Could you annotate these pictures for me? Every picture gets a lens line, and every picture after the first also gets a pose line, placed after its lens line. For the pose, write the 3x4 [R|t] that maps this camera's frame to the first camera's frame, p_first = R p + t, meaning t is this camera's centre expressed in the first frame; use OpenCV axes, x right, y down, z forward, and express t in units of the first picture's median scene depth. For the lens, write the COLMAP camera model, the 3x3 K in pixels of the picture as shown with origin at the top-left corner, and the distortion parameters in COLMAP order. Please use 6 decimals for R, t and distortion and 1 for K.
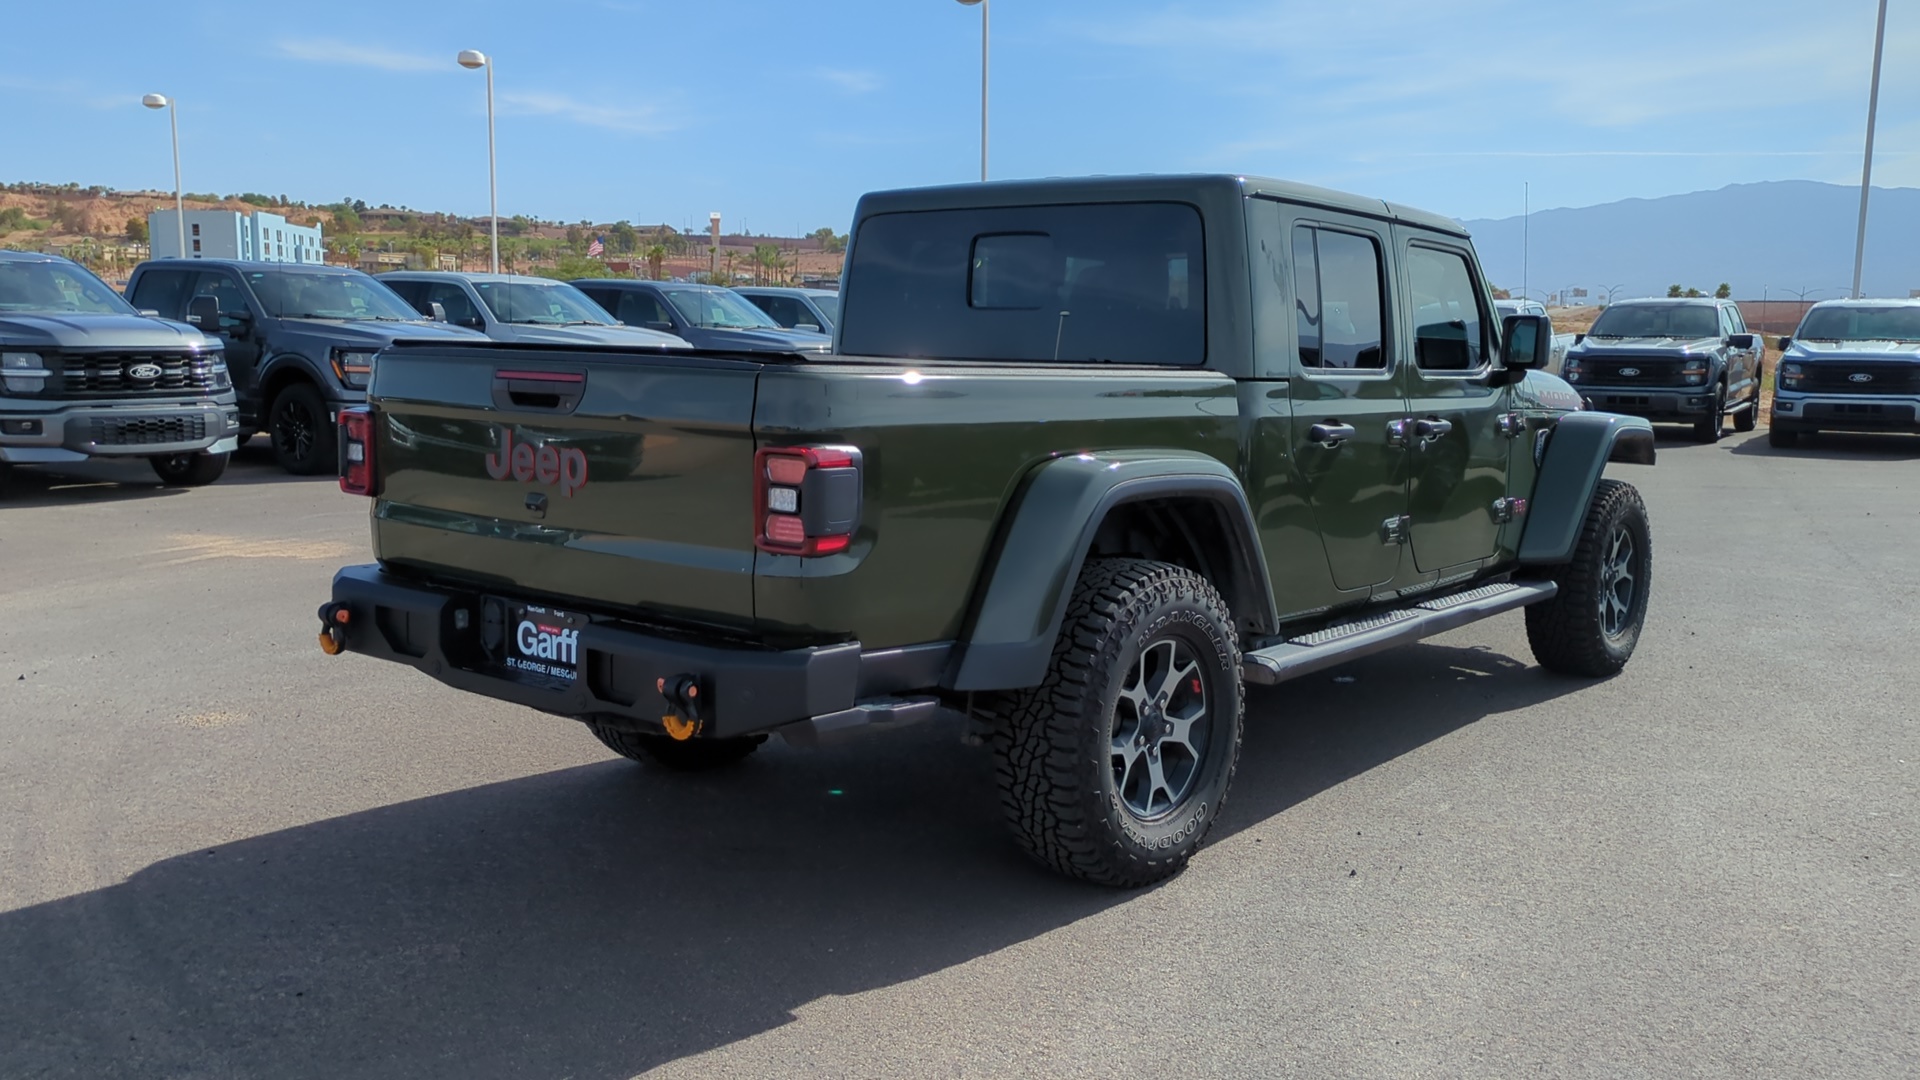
lens RADIAL K [[1642.0, 0, 963.6], [0, 1642.0, 553.1], [0, 0, 1]] dist [0.053390, -0.068383]
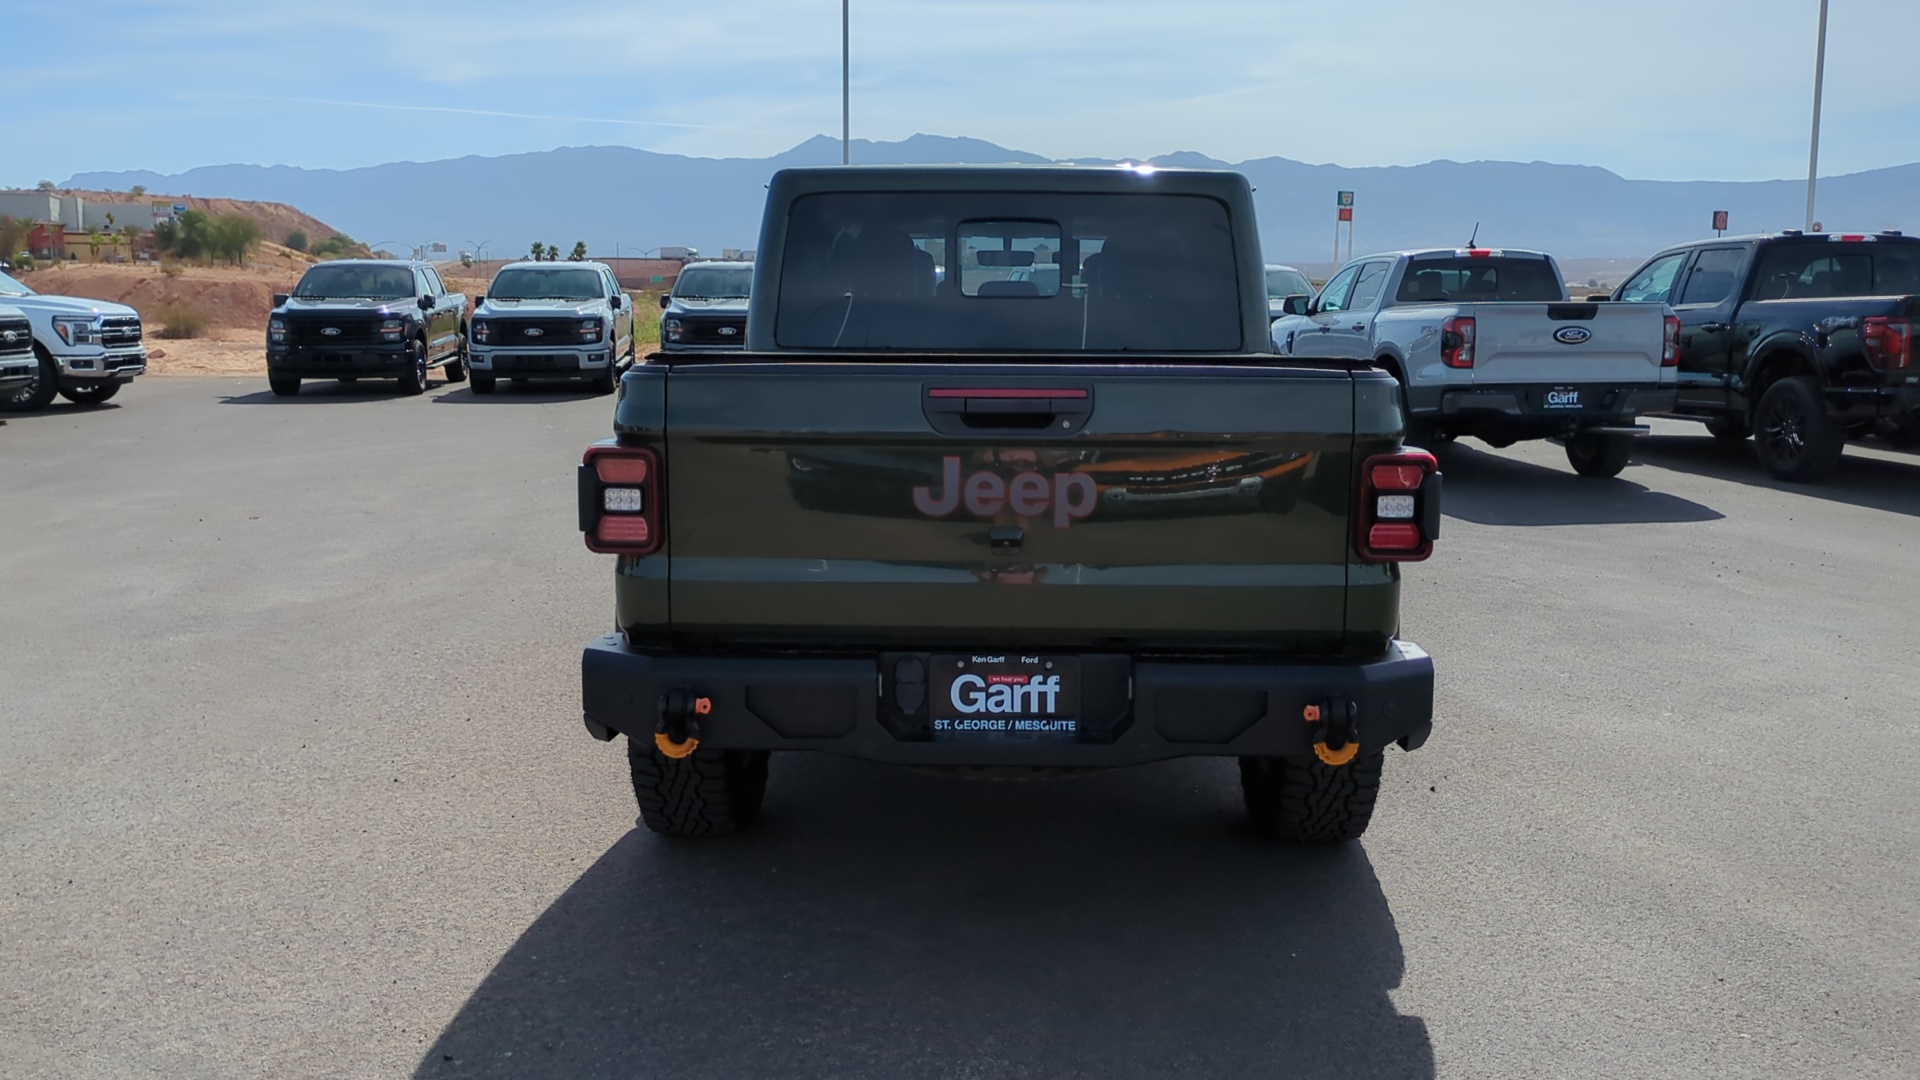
lens RADIAL K [[1642.0, 0, 950.1], [0, 1642.0, 548.1], [0, 0, 1]] dist [0.053390, -0.068383]
pose [[0.793195, -0.103252, 0.600151, -0.790246], [0.090402, 0.994566, 0.051628, -0.071300], [-0.602221, 0.013304, 0.798219, 0.313972]]
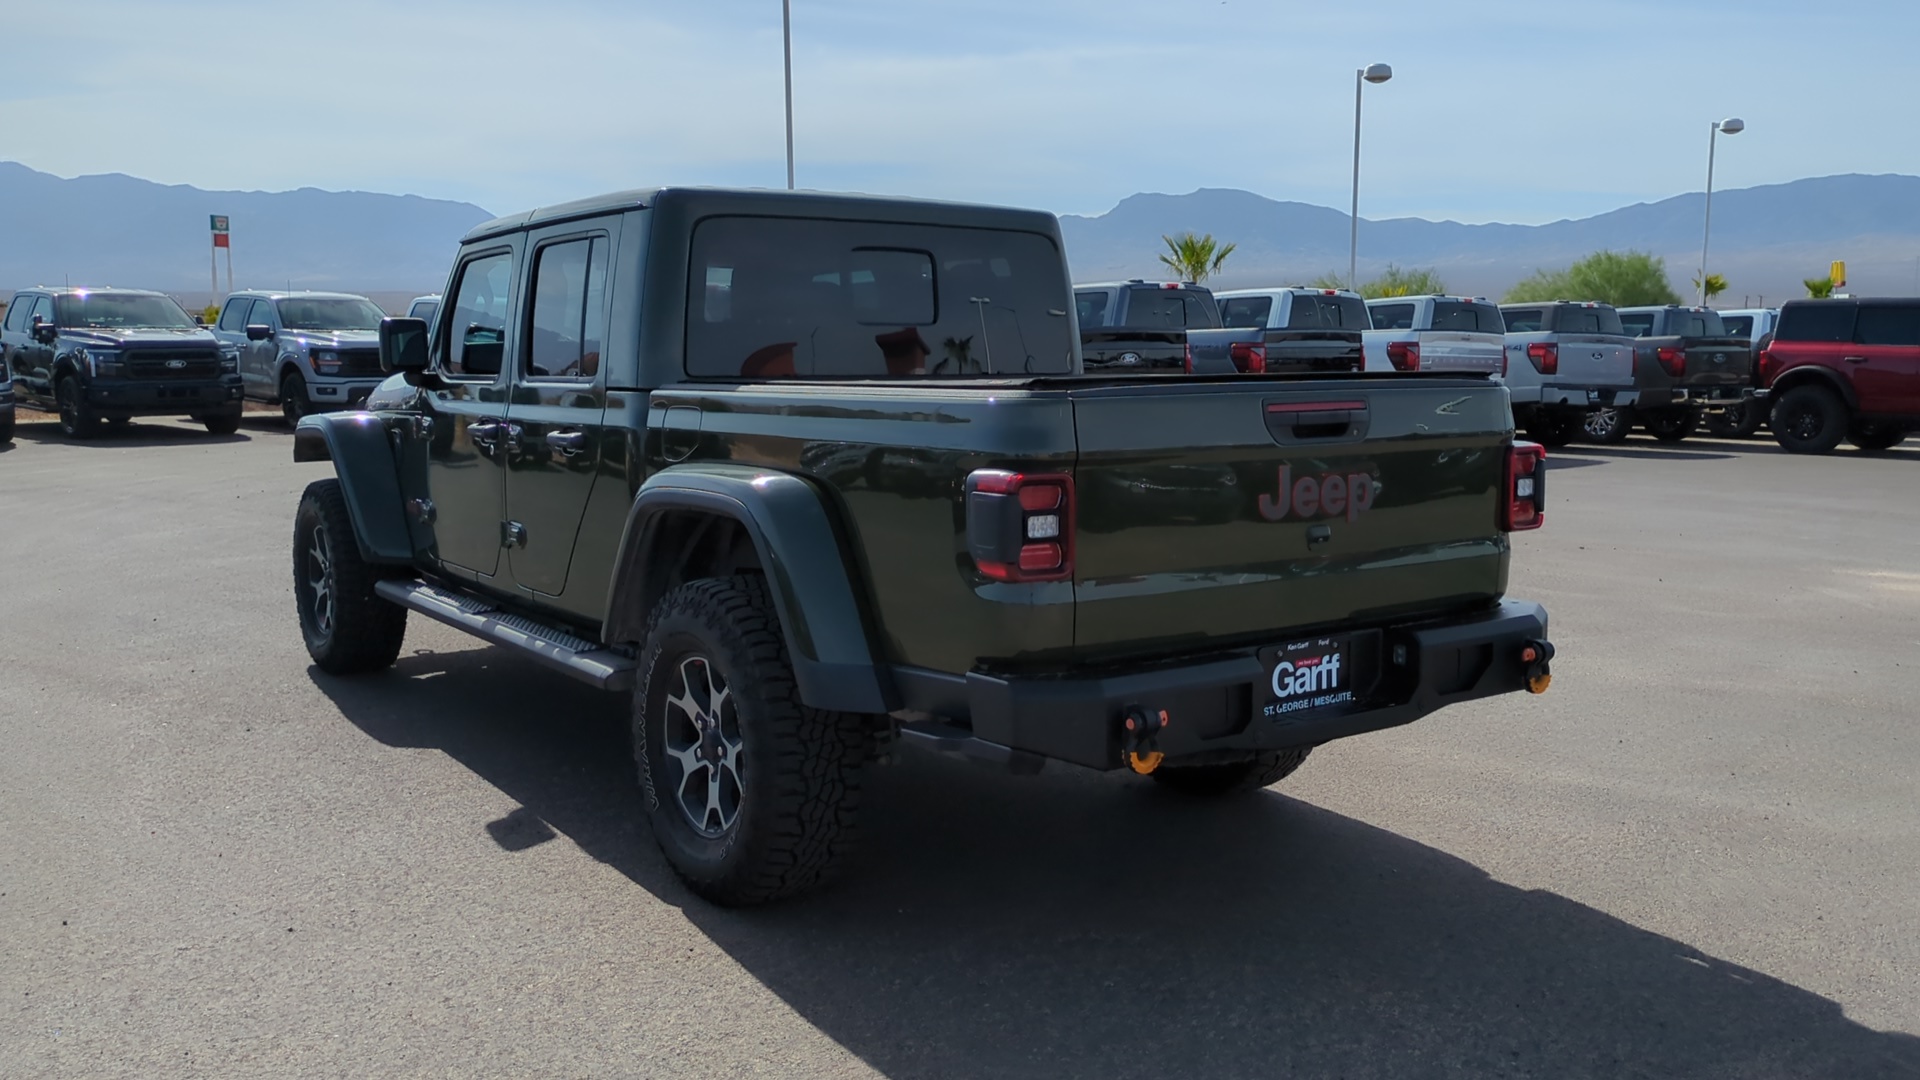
lens RADIAL K [[1642.0, 0, 987.6], [0, 1642.0, 536.8], [0, 0, 1]] dist [0.053390, -0.068383]
pose [[0.256830, -0.132551, 0.957324, -1.224505], [0.130009, 0.986285, 0.101683, -0.151672], [-0.957672, 0.098345, 0.270541, 0.903069]]
